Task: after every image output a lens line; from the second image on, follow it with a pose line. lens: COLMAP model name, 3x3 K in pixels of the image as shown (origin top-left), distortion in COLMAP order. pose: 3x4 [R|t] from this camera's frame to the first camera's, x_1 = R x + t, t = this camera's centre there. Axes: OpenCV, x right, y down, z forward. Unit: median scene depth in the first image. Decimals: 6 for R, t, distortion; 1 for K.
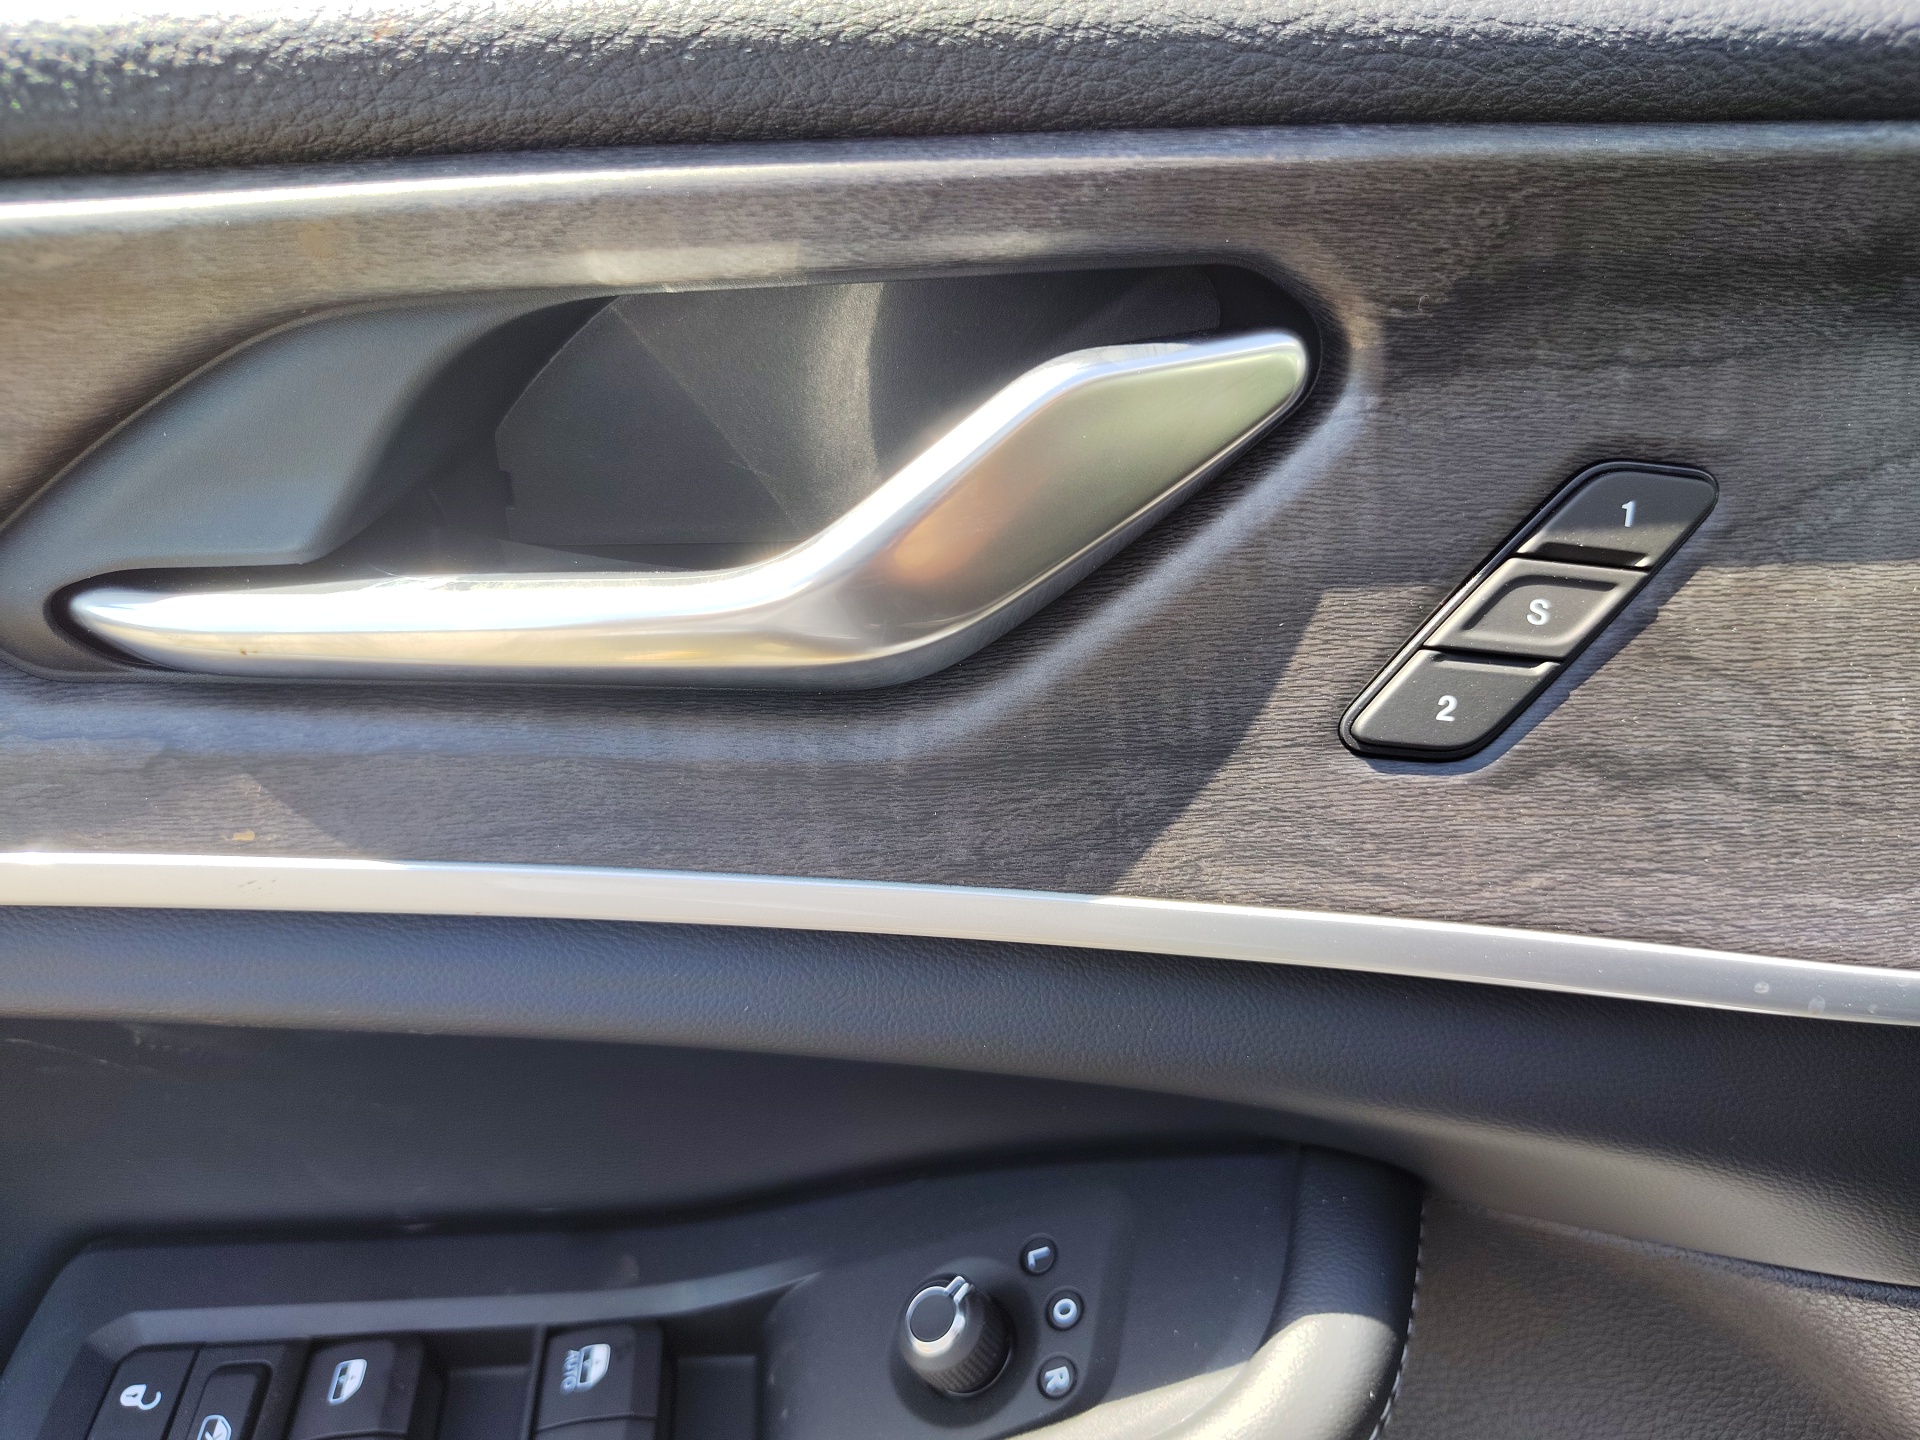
lens RADIAL K [[1537.8, 0, 957.0], [0, 1537.8, 774.0], [0, 0, 1]] dist [-0.002132, -0.040715]
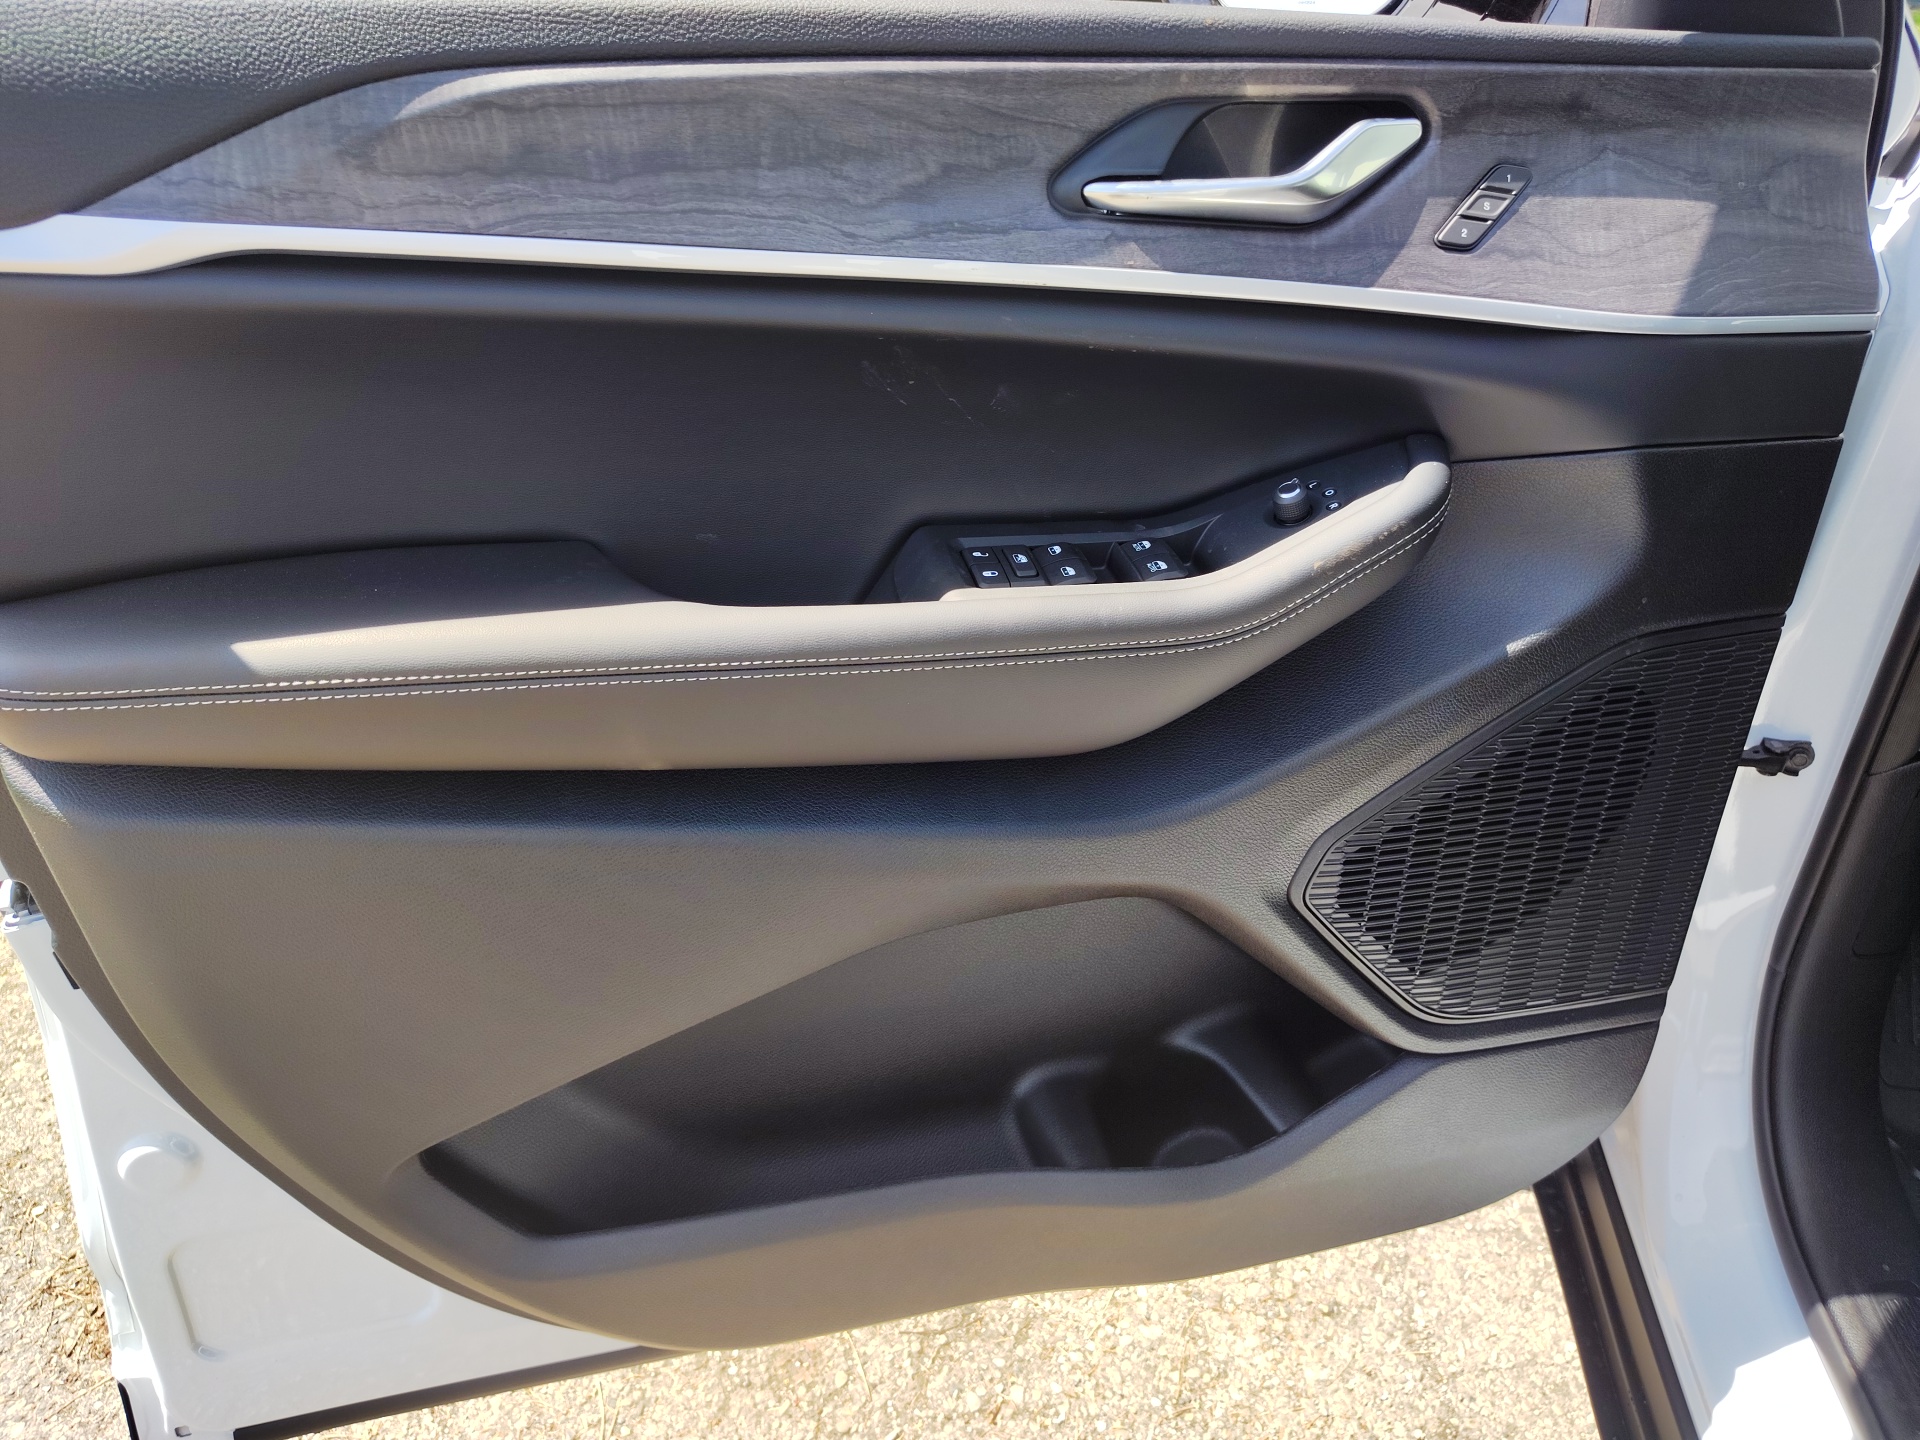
lens RADIAL K [[1349.4, 0, 960.0], [0, 1349.4, 720.0], [0, 0, 1]] dist [0.001675, -0.022622]
pose [[0.990712, -0.044456, 0.128508, -1.212759], [0.055713, 0.994790, -0.085378, 1.218943], [-0.124042, 0.091745, 0.988027, -1.699725]]
